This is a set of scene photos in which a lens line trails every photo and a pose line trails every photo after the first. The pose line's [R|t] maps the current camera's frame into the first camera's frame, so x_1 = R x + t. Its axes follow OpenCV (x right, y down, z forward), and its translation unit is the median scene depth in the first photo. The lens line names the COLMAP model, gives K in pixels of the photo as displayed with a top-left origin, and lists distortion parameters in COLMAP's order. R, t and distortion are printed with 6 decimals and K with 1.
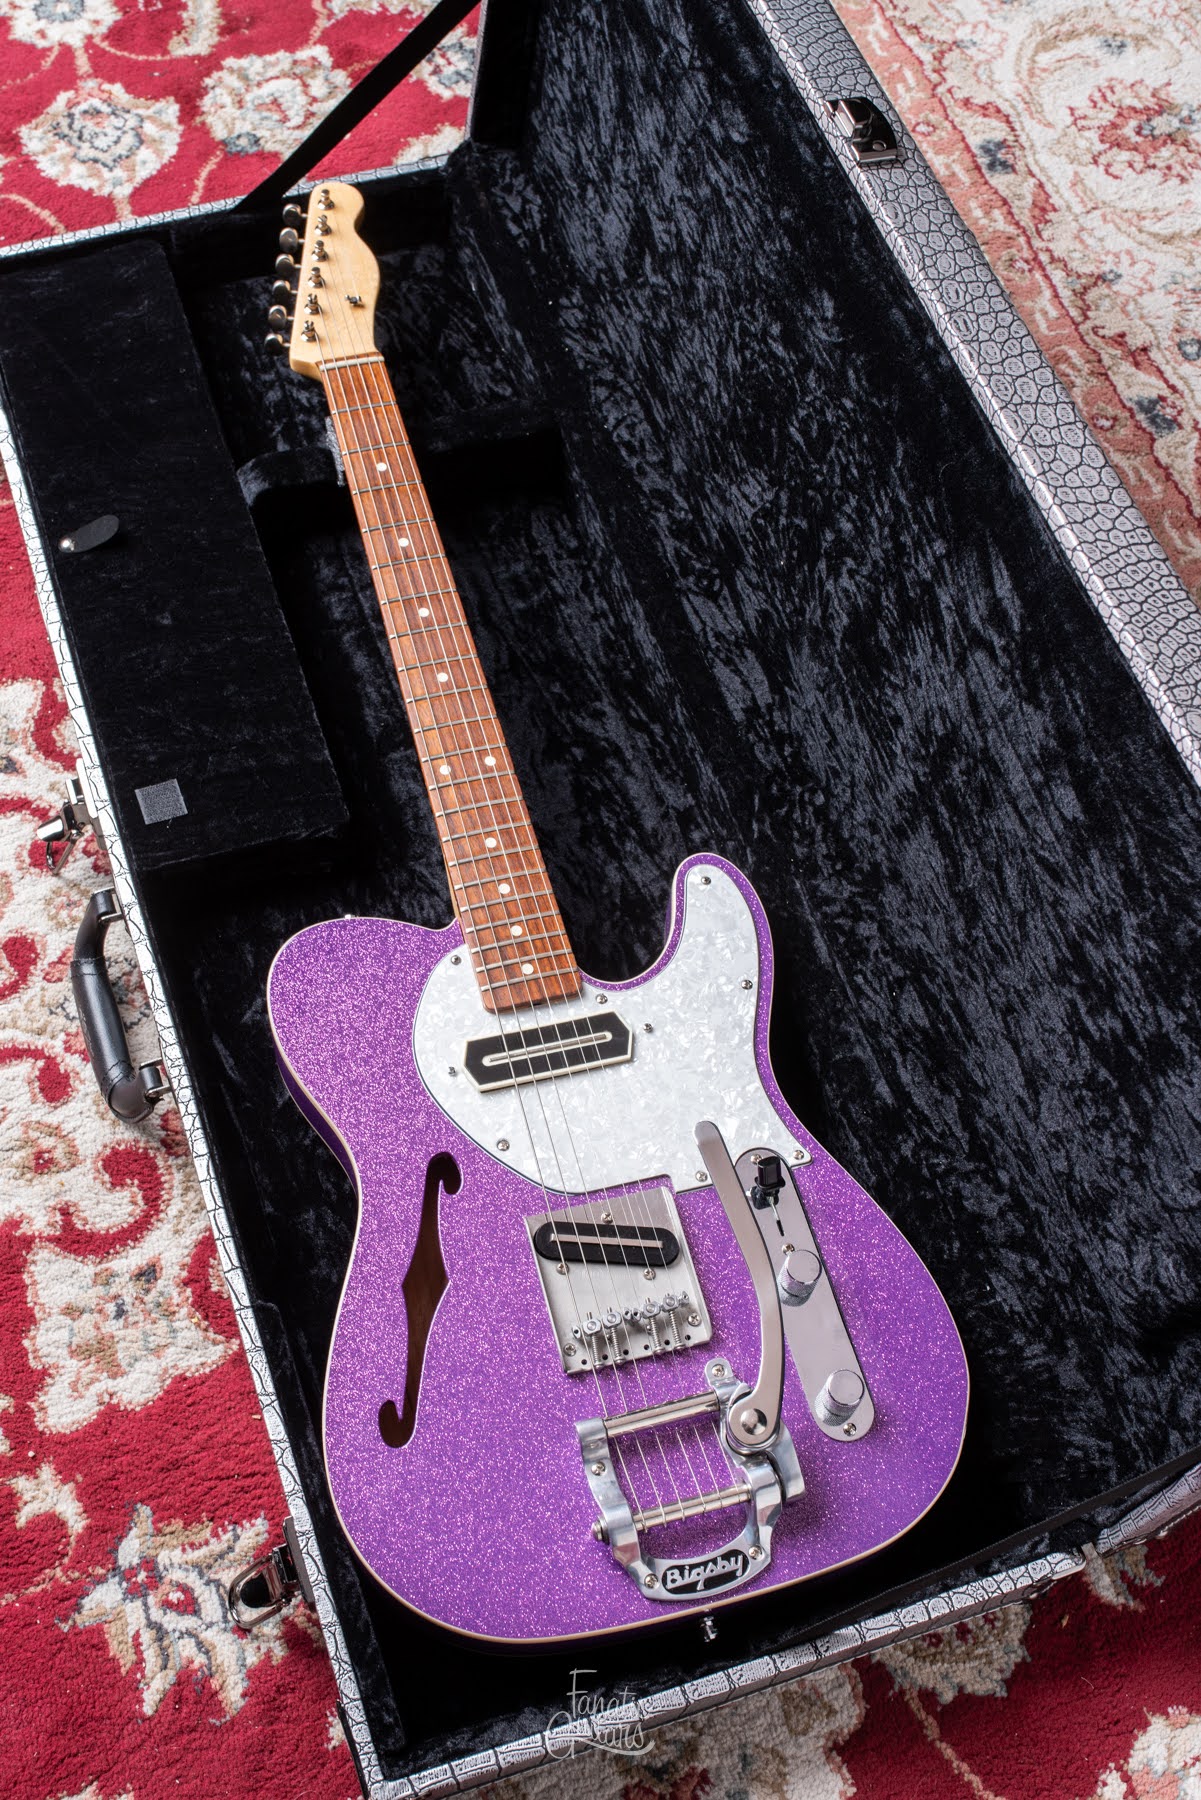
lens RADIAL K [[2049.3, 0, 537.2], [0, 2049.3, 961.5], [0, 0, 1]] dist [-0.065180, 0.059197]
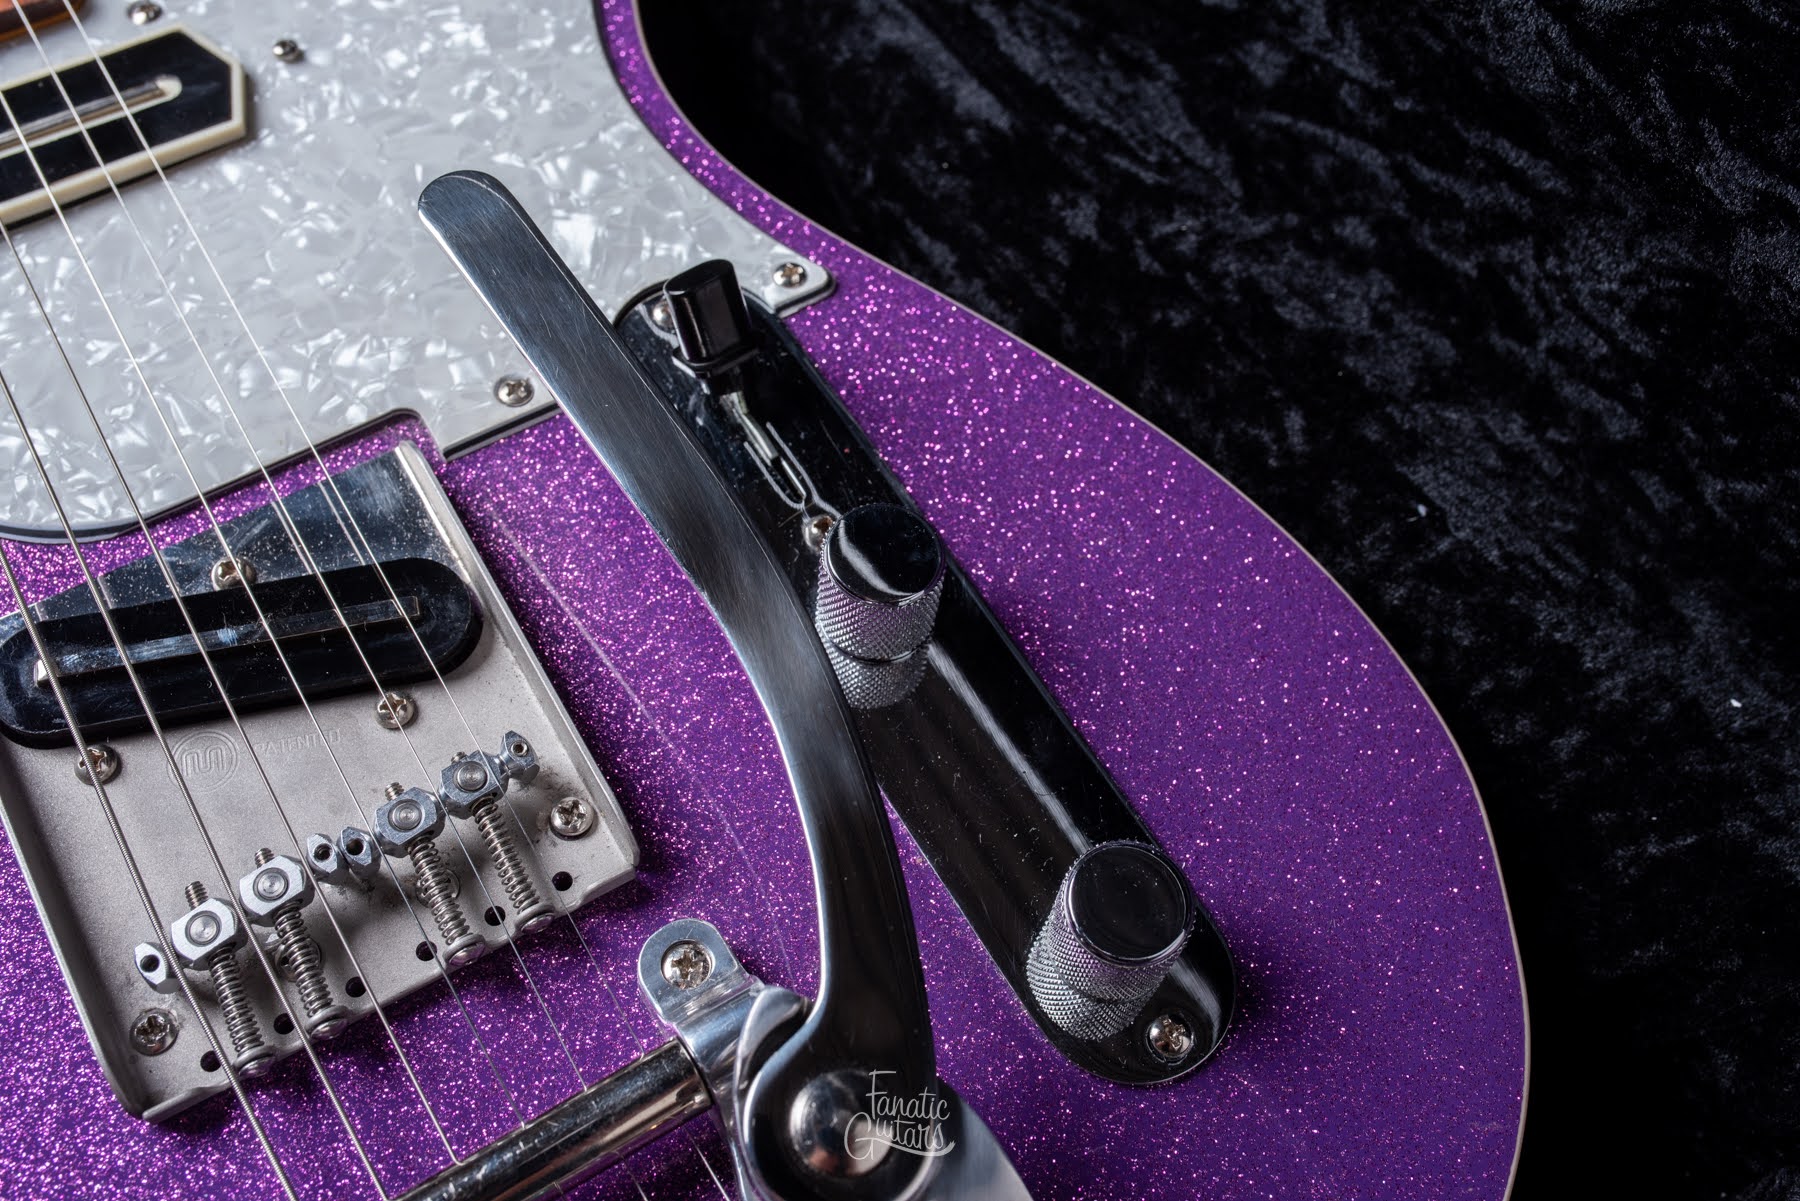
lens RADIAL K [[1822.6, 0, 904.6], [0, 1822.6, 601.9], [0, 0, 1]] dist [-0.070921, 0.079867]
pose [[0.956499, -0.240336, 0.165375, 0.084210], [0.238567, 0.970638, 0.030778, 0.143795], [-0.167917, 0.010014, 0.985750, 0.710699]]
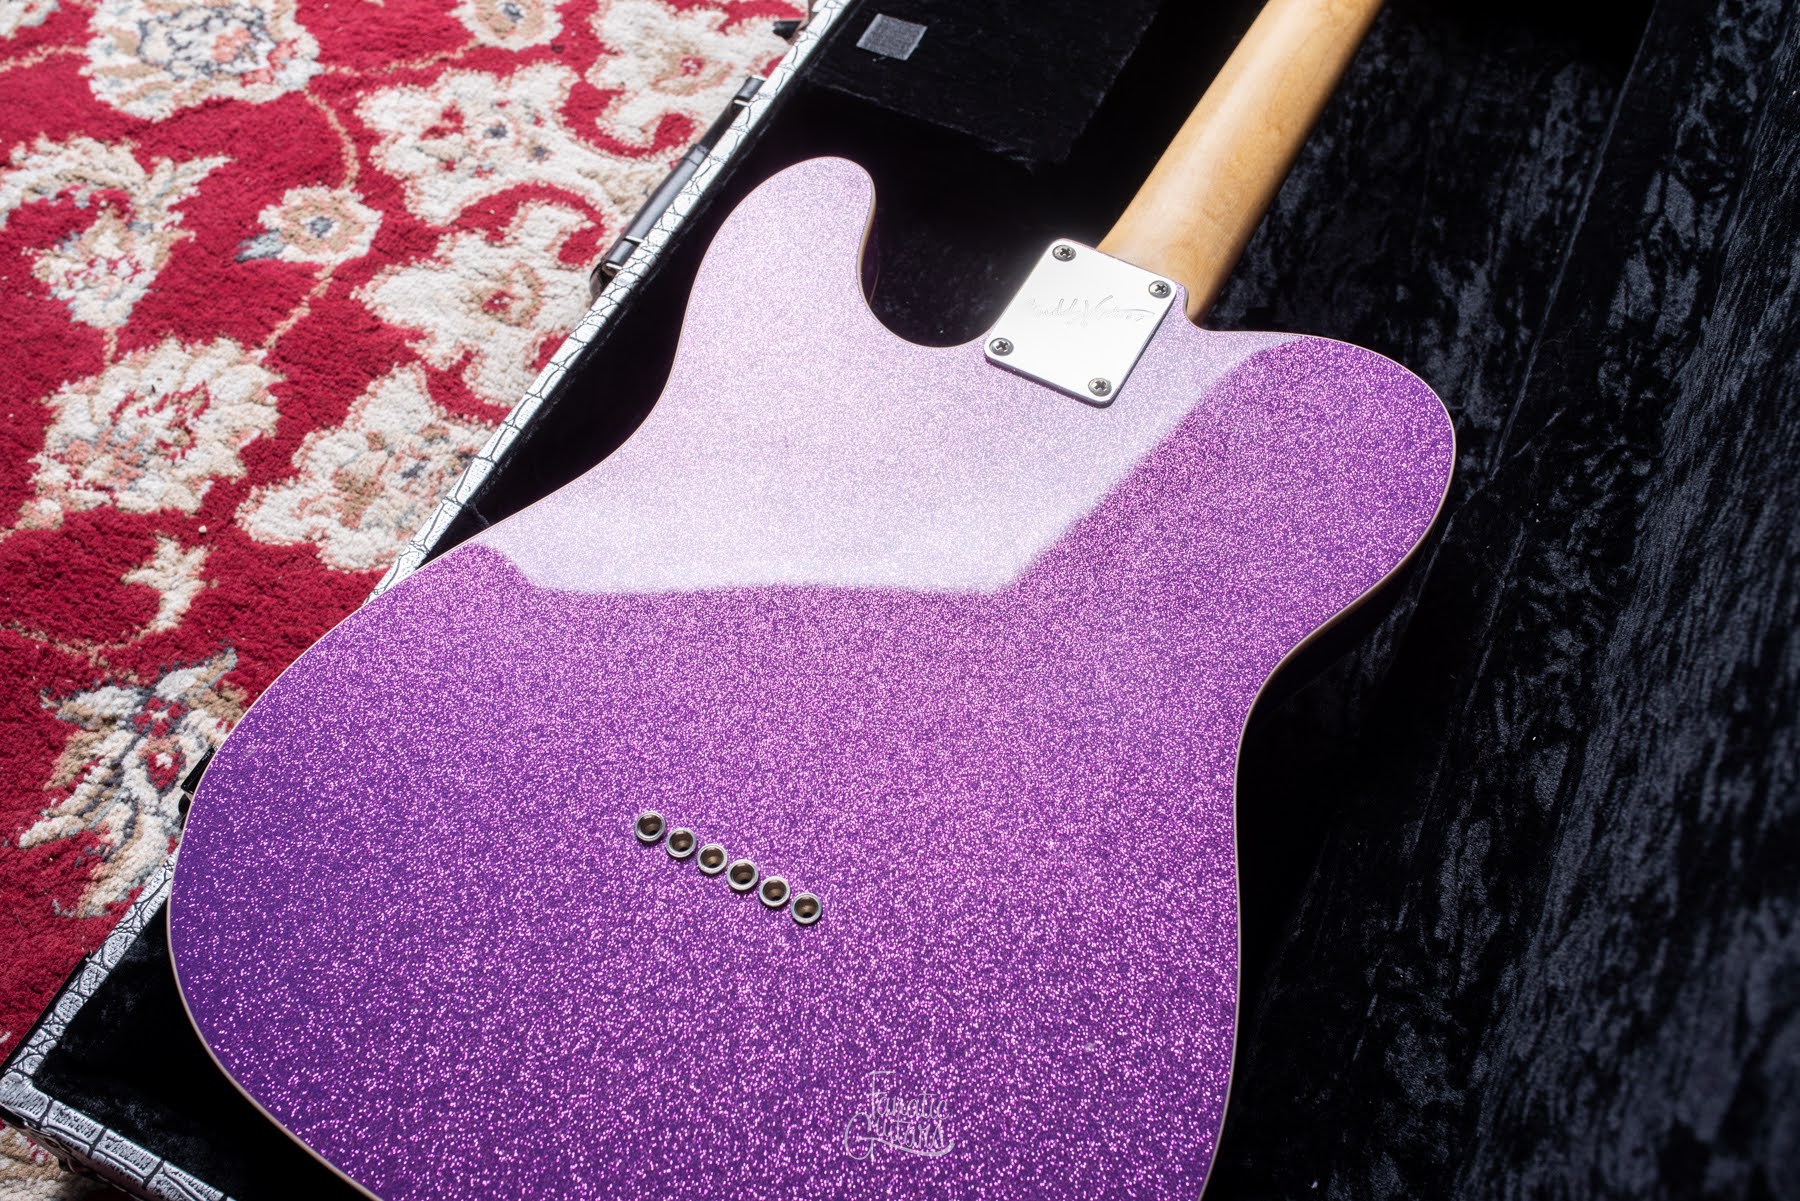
lens RADIAL K [[1764.1, 0, 905.6], [0, 1764.1, 598.7], [0, 0, 1]] dist [-0.064015, 0.070475]
pose [[0.725773, 0.550608, -0.412412, 0.246661], [-0.594291, 0.803787, 0.027280, 0.084343], [0.346512, 0.225294, 0.910589, 0.489310]]
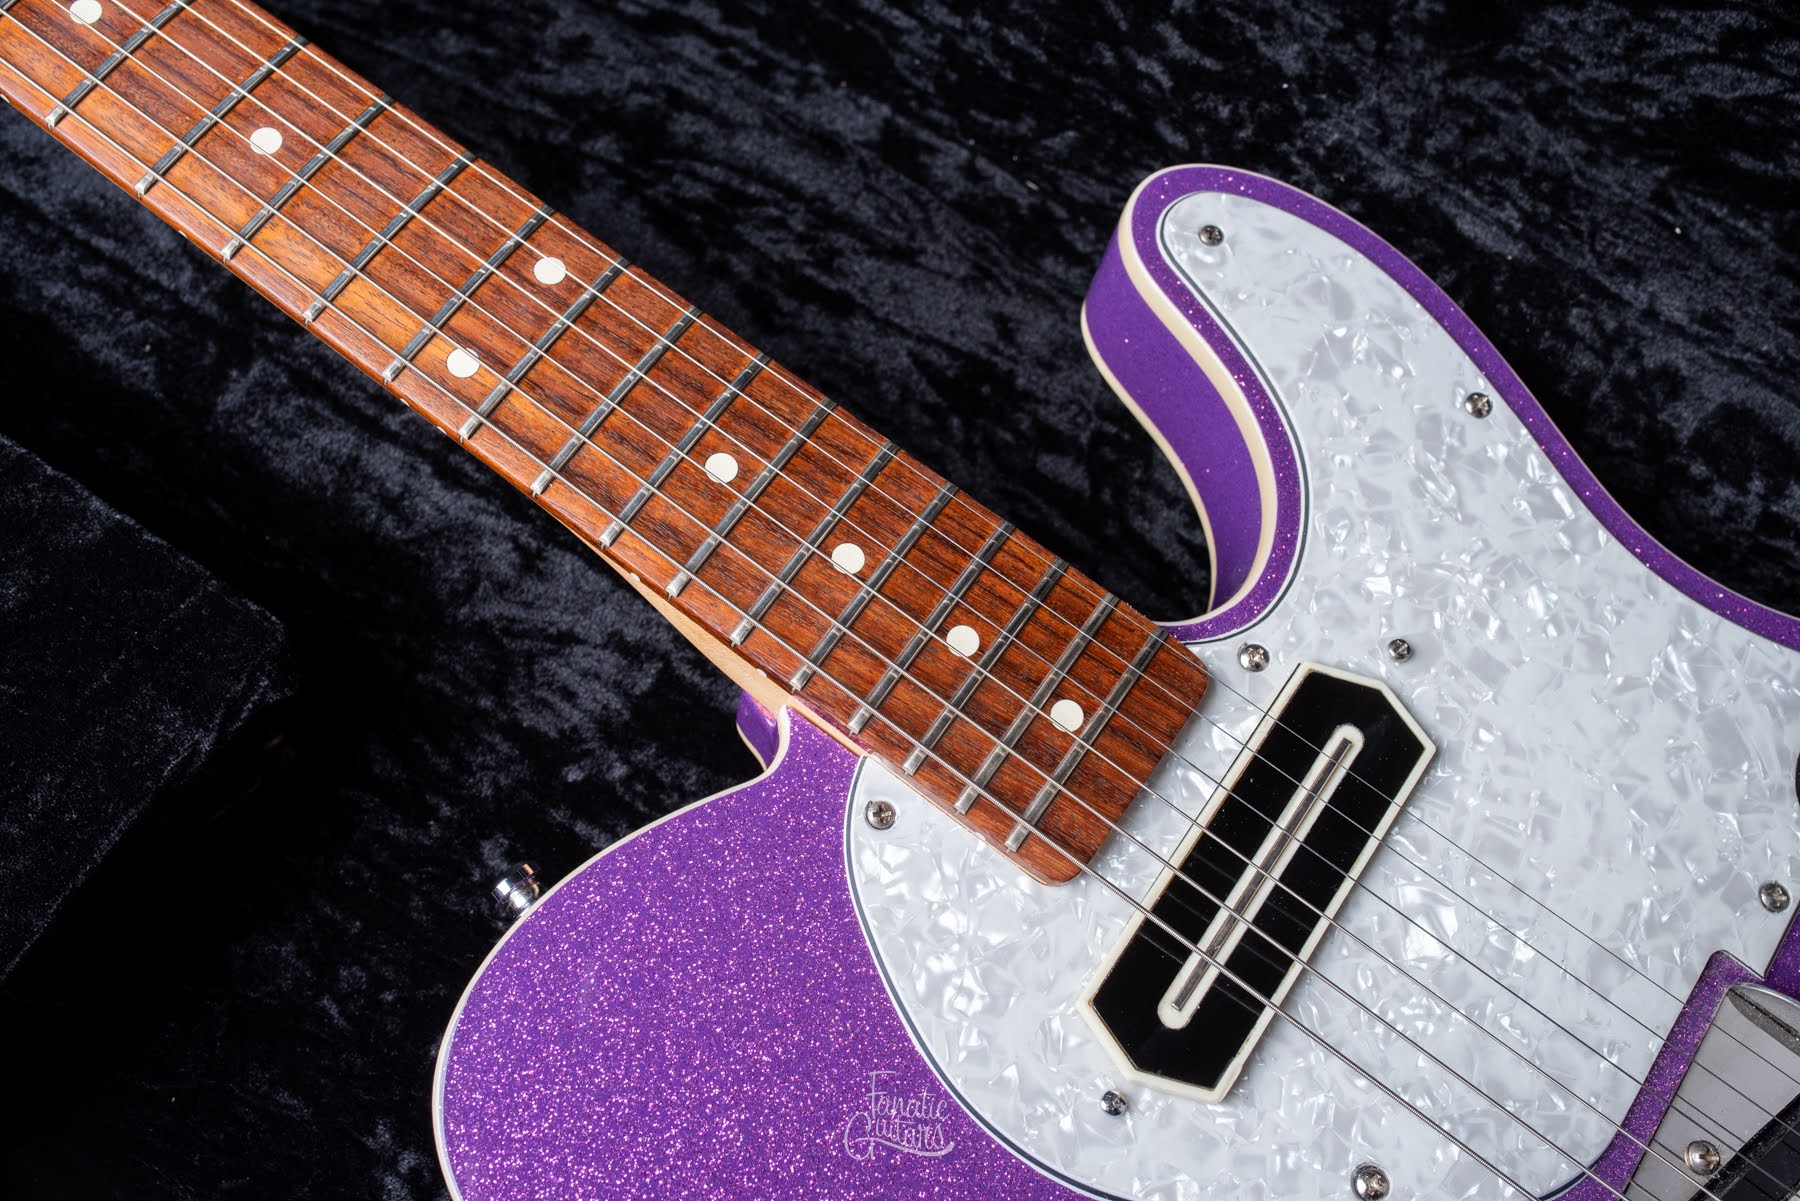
lens RADIAL K [[1806.9, 0, 906.8], [0, 1806.9, 598.7], [0, 0, 1]] dist [-0.073256, 0.085857]
pose [[0.765607, -0.584400, 0.268929, -0.101567], [0.518390, 0.807994, 0.280031, -0.118396], [-0.380943, -0.074983, 0.921553, 0.762145]]
